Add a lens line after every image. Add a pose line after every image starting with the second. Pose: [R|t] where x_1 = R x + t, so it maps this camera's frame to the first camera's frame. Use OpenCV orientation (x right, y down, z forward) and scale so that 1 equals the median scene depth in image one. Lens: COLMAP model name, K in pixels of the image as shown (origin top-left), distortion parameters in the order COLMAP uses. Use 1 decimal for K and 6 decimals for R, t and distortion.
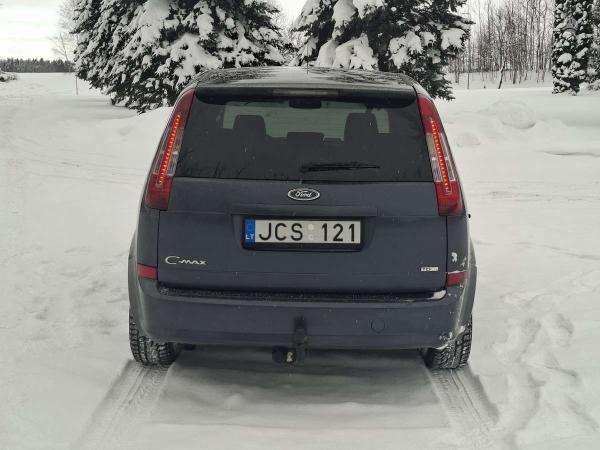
lens RADIAL K [[864.8, 0, 300.0], [0, 864.8, 225.0], [0, 0, 1]] dist [0.094747, -0.098453]
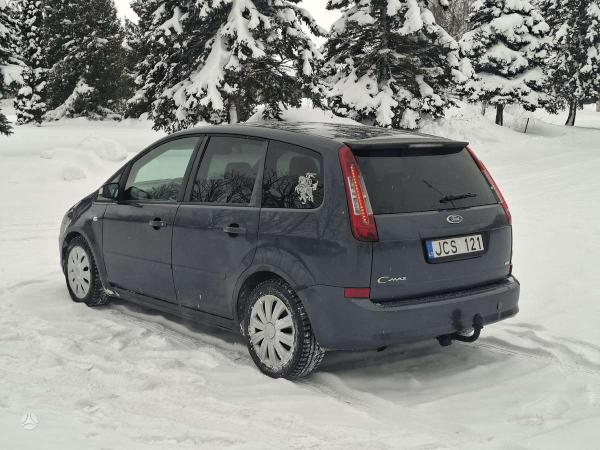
lens RADIAL K [[864.8, 0, 300.0], [0, 864.8, 225.0], [0, 0, 1]] dist [0.094747, -0.098453]
pose [[0.752435, -0.089986, 0.652491, -0.256111], [0.109336, 0.993944, 0.010993, -0.016104], [-0.649529, 0.063070, 0.757717, 0.028682]]
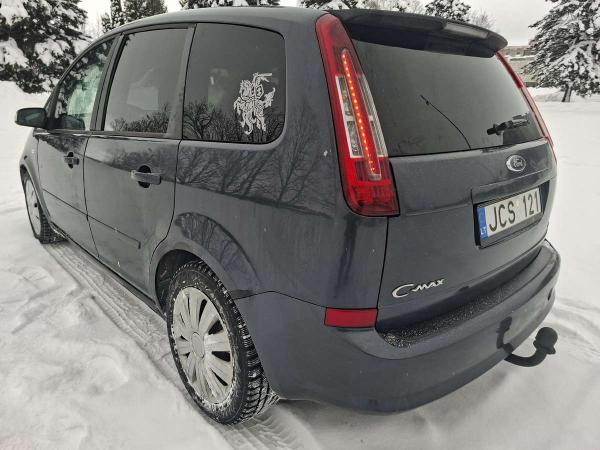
lens RADIAL K [[413.5, 0, 300.0], [0, 413.5, 225.0], [0, 0, 1]] dist [0.119698, -0.113306]
pose [[0.725506, -0.198272, 0.659036, -0.095061], [0.098301, 0.977637, 0.185909, -0.016985], [-0.681159, -0.070094, 0.728772, 0.202653]]
